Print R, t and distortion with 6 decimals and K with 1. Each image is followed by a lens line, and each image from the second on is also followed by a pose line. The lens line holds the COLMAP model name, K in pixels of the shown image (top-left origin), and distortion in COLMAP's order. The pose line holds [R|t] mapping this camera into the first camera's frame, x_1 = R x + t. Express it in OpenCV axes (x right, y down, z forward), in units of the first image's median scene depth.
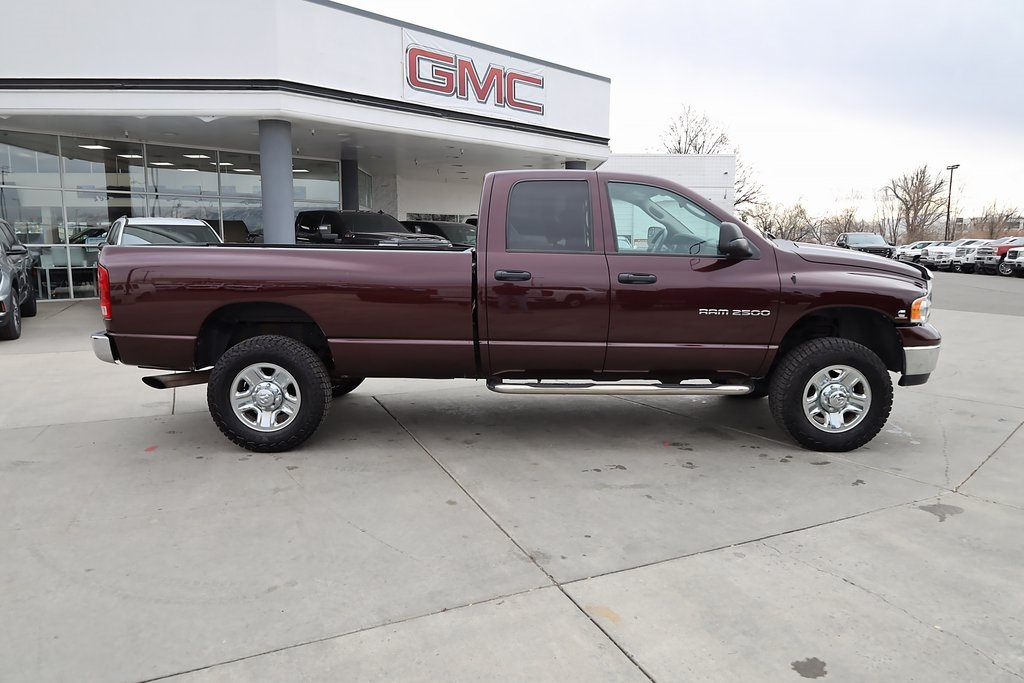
lens RADIAL K [[692.1, 0, 520.3], [0, 692.1, 345.5], [0, 0, 1]] dist [0.001535, 0.000795]
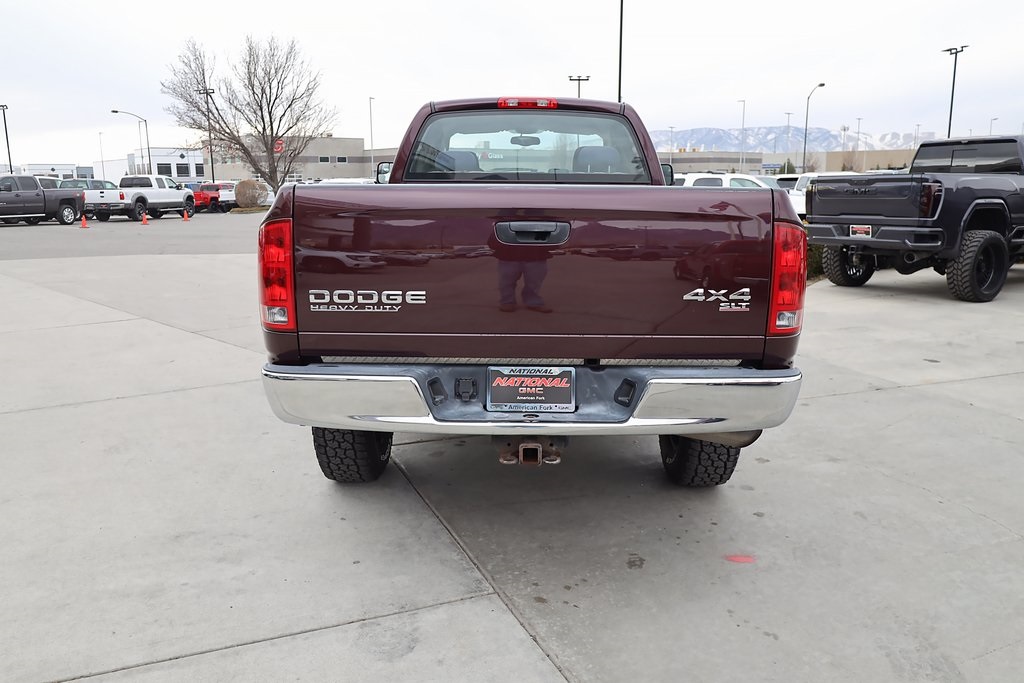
lens RADIAL K [[774.6, 0, 512.0], [0, 774.6, 341.5], [0, 0, 1]] dist [-0.023225, 0.001171]
pose [[0.041978, -0.205560, 0.977744, -1.125662], [0.148557, 0.969012, 0.197347, -0.170234], [-0.988013, 0.136966, 0.071214, 1.131943]]
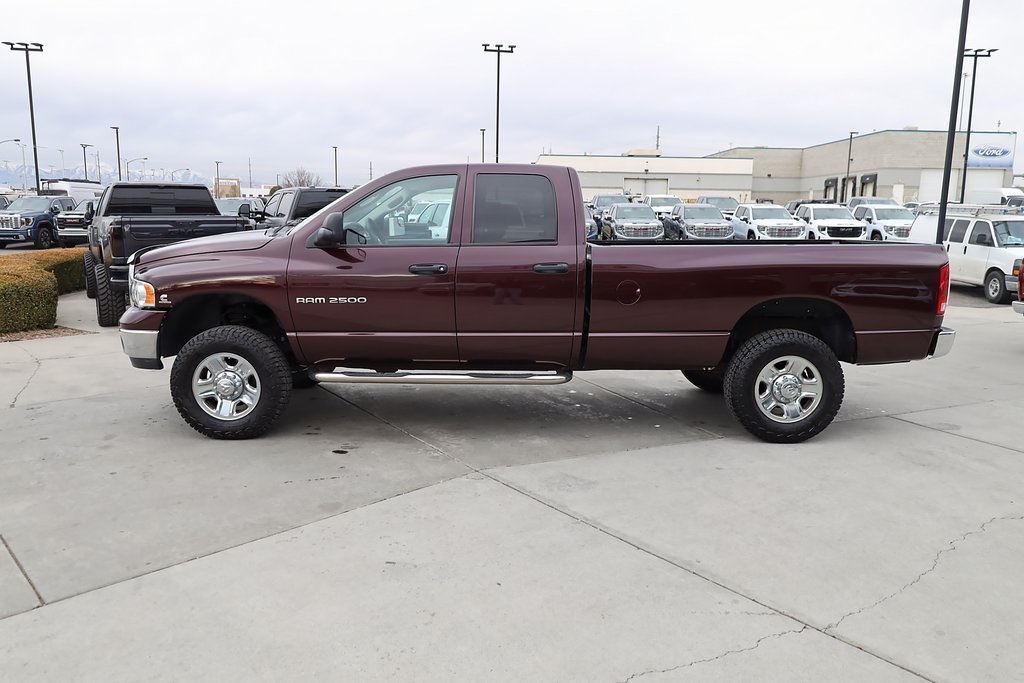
lens RADIAL K [[753.5, 0, 512.0], [0, 753.5, 341.5], [0, 0, 1]] dist [-0.003000, 0.005323]
pose [[-0.999377, -0.023225, 0.026581, 0.003297], [-0.014015, 0.952233, 0.305052, -0.389747], [-0.032396, 0.304489, -0.951965, 2.425264]]
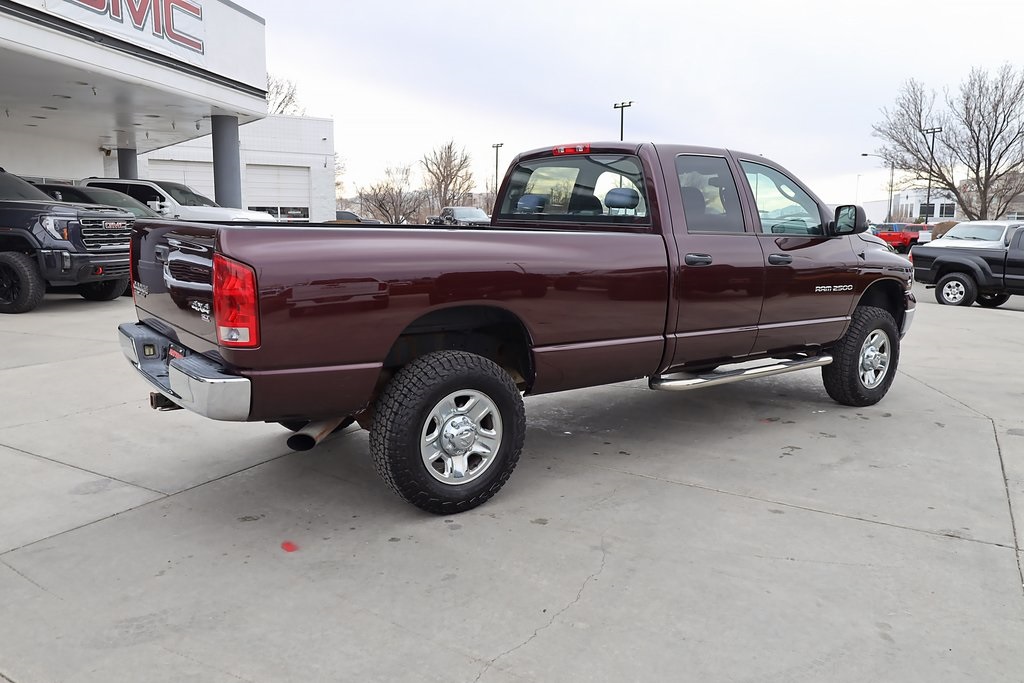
lens RADIAL K [[765.1, 0, 523.5], [0, 765.1, 342.9], [0, 0, 1]] dist [-0.021208, 0.004487]
pose [[0.808979, -0.089126, 0.581042, -0.762551], [0.077893, 0.995976, 0.044324, -0.052667], [-0.582654, 0.009402, 0.812666, 0.309476]]
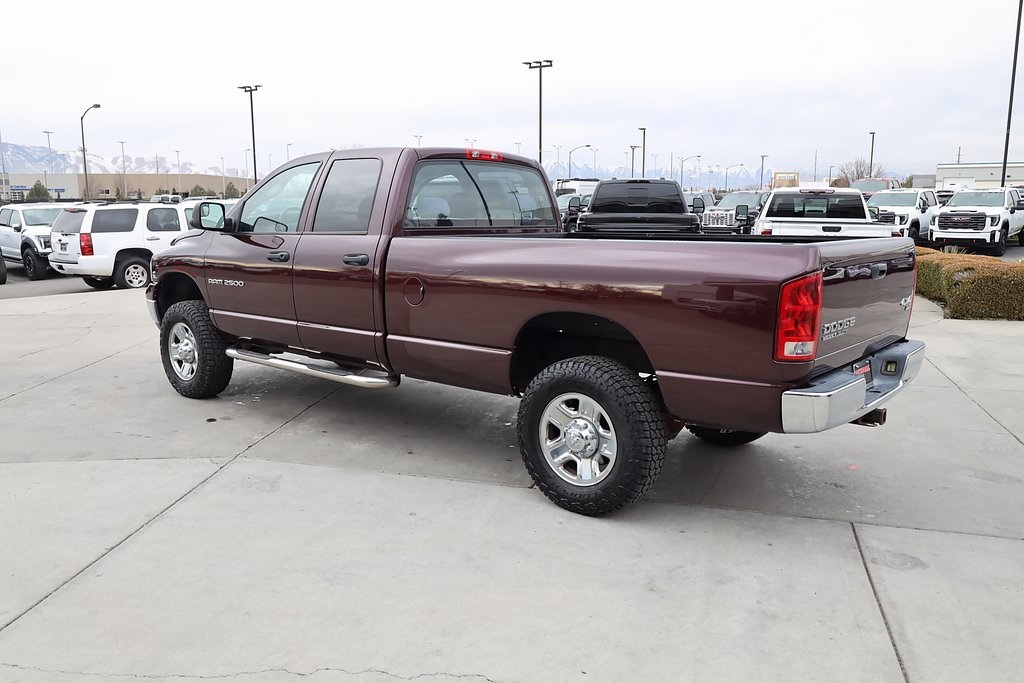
lens RADIAL K [[780.0, 0, 496.4], [0, 780.0, 357.5], [0, 0, 1]] dist [0.000793, -0.058739]
pose [[-0.738955, -0.135201, 0.660050, -0.849499], [0.090601, 0.950822, 0.296192, -0.324423], [-0.667635, 0.278674, -0.690365, 1.979478]]
